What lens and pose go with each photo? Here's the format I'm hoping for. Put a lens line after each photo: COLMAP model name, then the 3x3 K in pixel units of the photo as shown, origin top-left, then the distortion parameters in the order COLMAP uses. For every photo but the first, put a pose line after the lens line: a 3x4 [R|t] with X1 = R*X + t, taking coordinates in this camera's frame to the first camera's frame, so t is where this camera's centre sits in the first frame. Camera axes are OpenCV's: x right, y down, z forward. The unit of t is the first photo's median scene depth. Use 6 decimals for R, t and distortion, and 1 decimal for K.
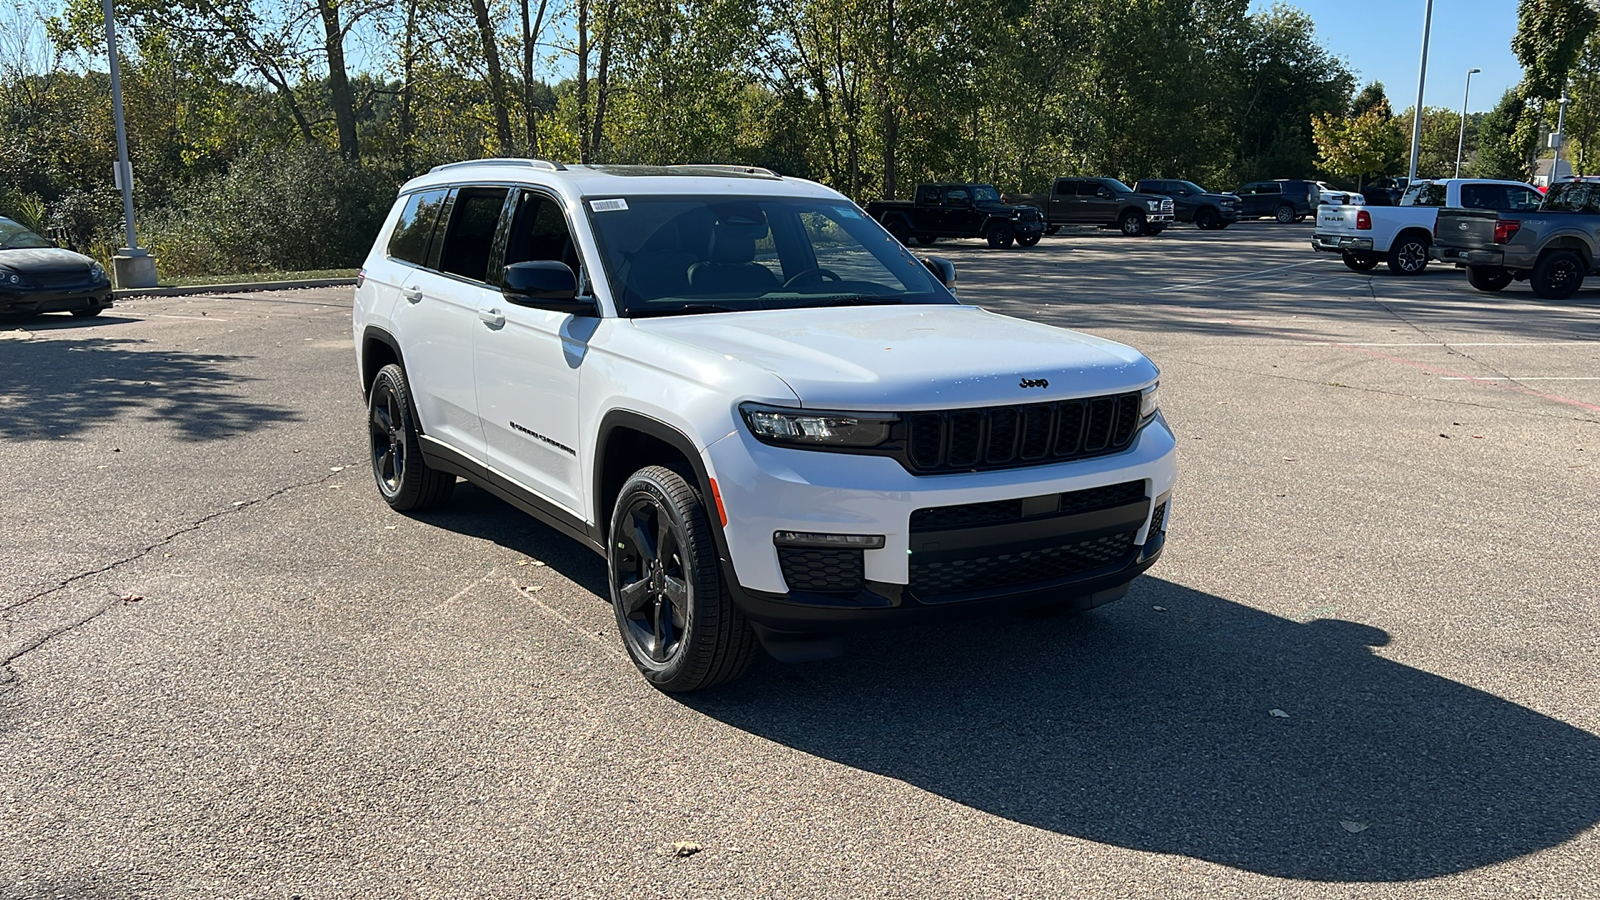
lens RADIAL K [[1385.0, 0, 807.3], [0, 1385.0, 453.0], [0, 0, 1]] dist [0.031083, -0.007300]
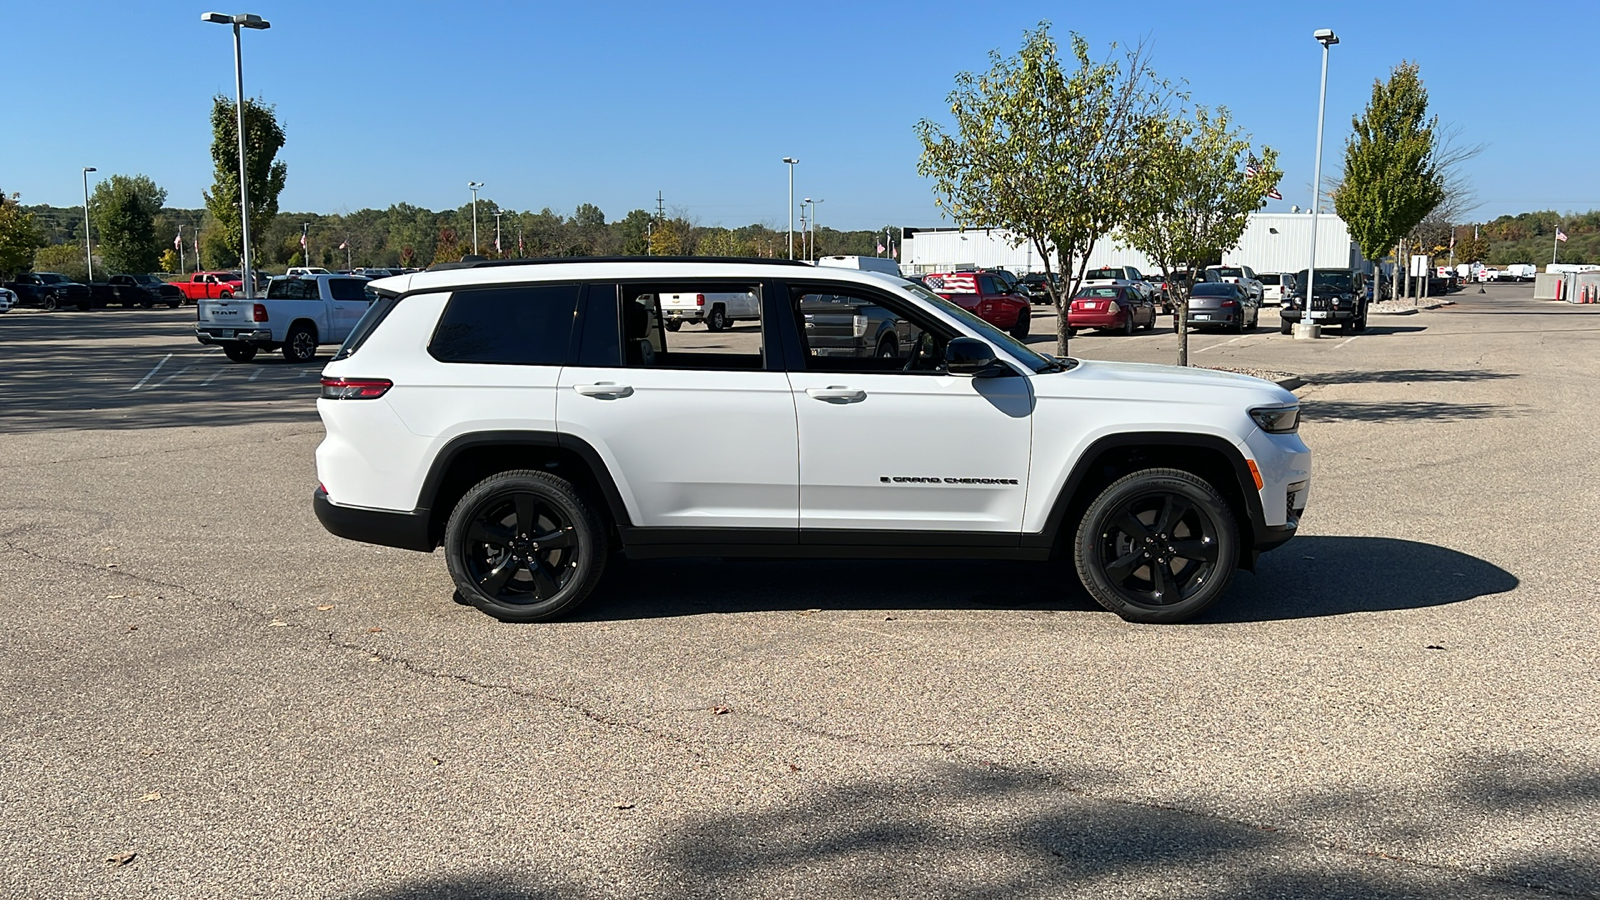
lens RADIAL K [[1385.0, 0, 807.3], [0, 1385.0, 453.0], [0, 0, 1]] dist [0.031083, -0.007300]
pose [[0.558845, -0.113776, 0.821430, -0.401456], [0.168475, 0.985463, 0.021877, -0.026210], [-0.811978, 0.126165, 0.569890, 0.125932]]
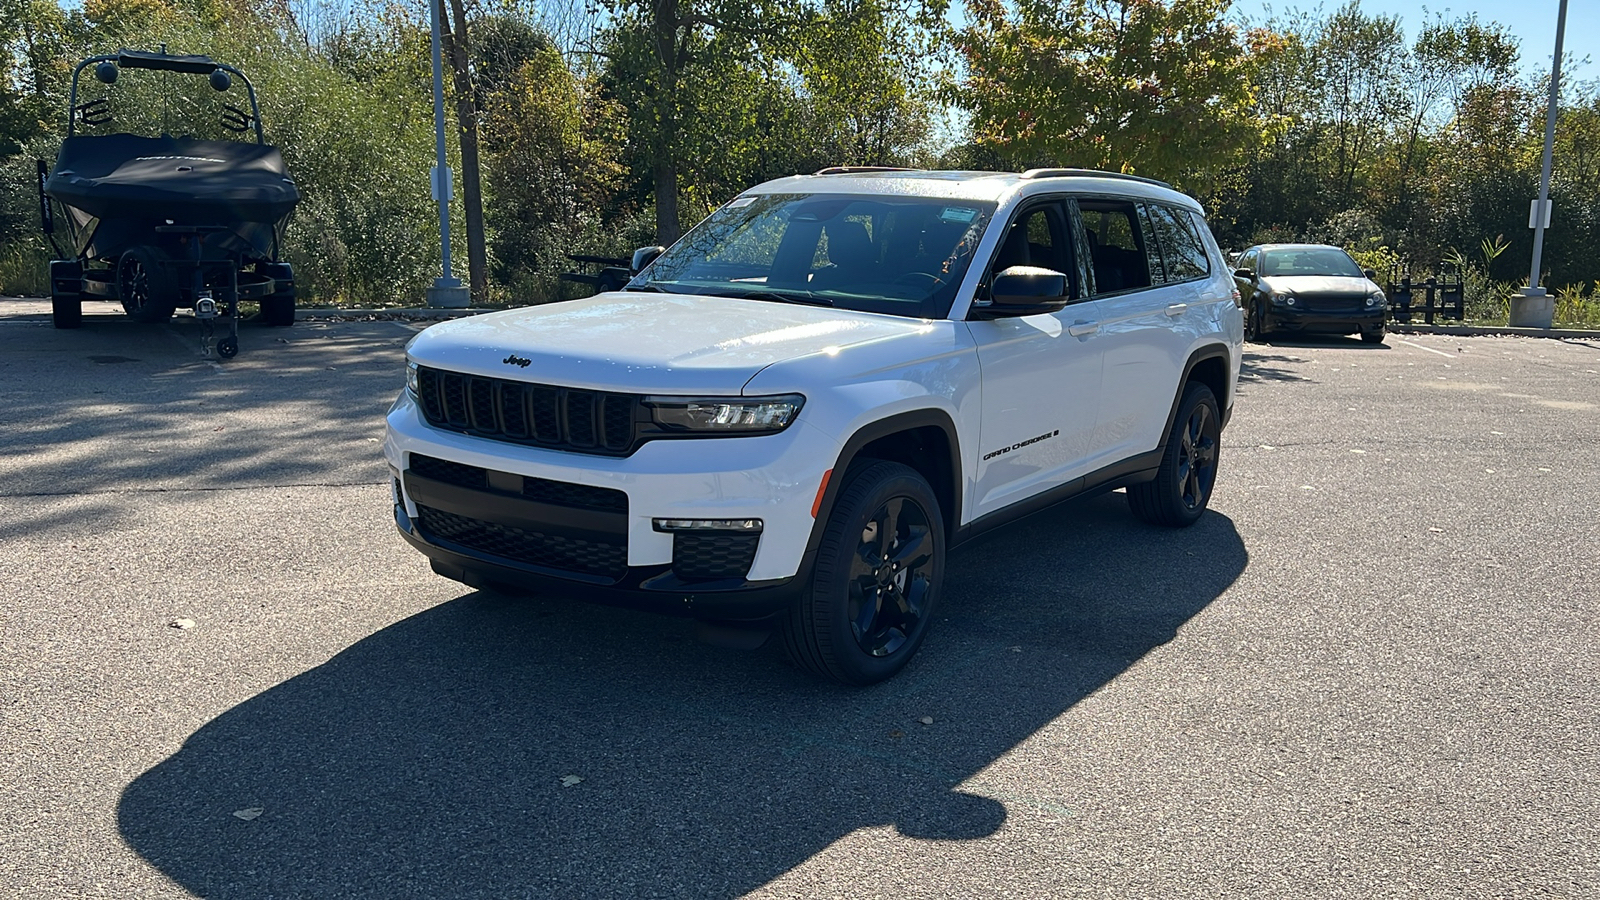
lens RADIAL K [[1385.0, 0, 807.3], [0, 1385.0, 453.0], [0, 0, 1]] dist [0.031083, -0.007300]
pose [[0.401327, 0.161625, -0.901562, 0.302094], [-0.193564, 0.977043, 0.088992, -0.029911], [0.895248, 0.138795, 0.423398, 0.198482]]
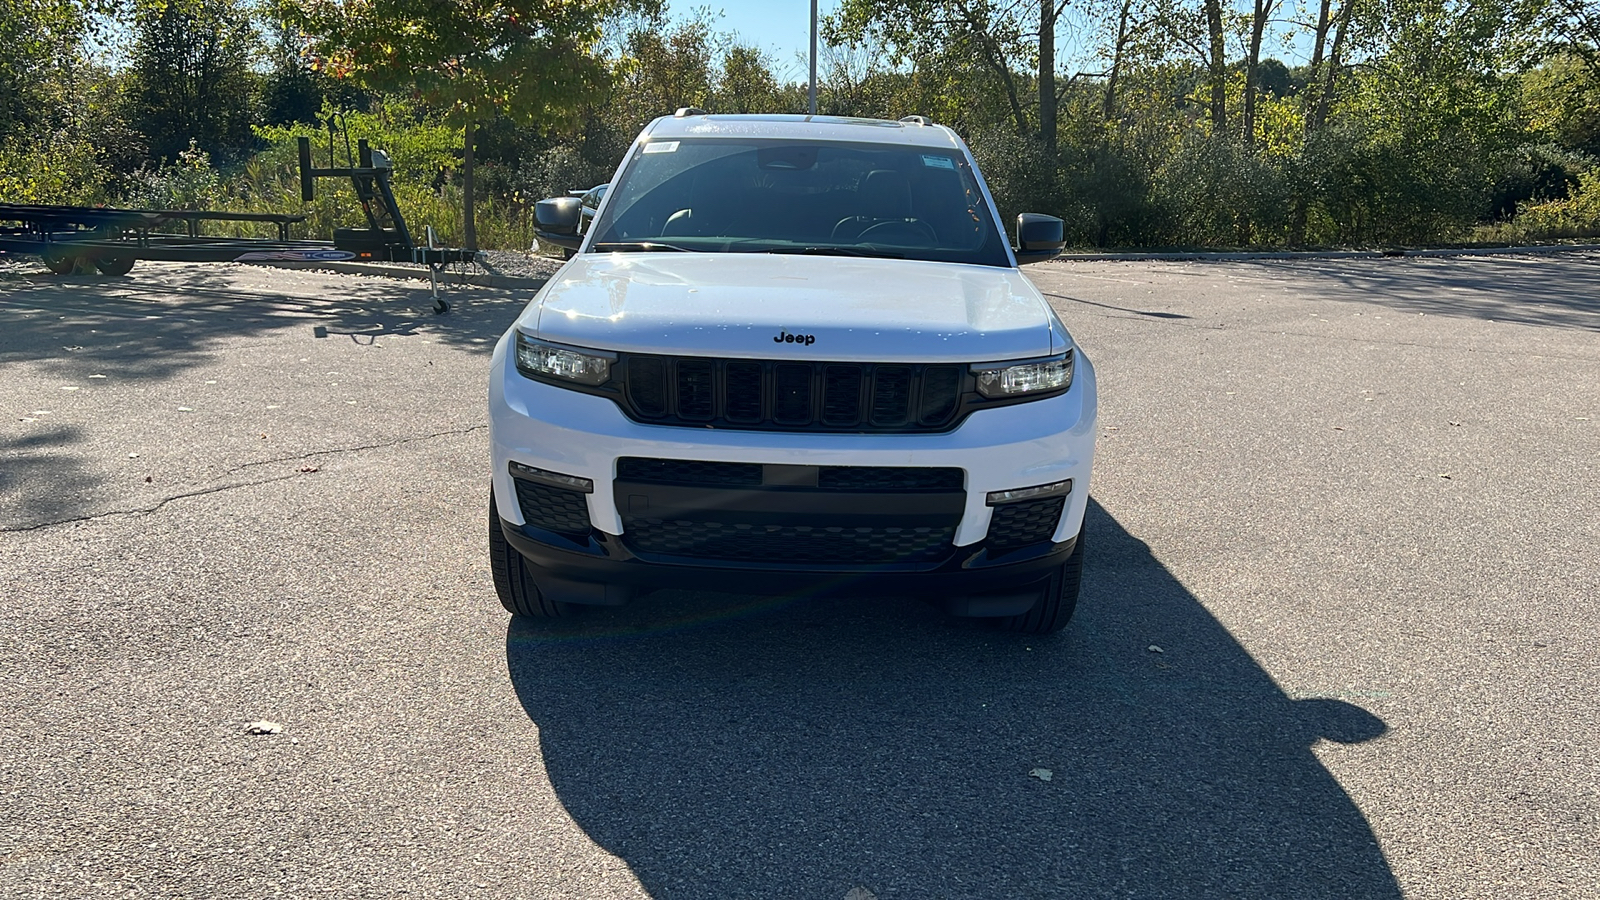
lens RADIAL K [[1433.5, 0, 800.0], [0, 1433.5, 450.0], [0, 0, 1]] dist [0.034404, -0.076205]
pose [[0.846421, 0.115467, -0.519845, 0.168870], [-0.117025, 0.992677, 0.029950, -0.001858], [0.519496, 0.035484, 0.853736, 0.055349]]
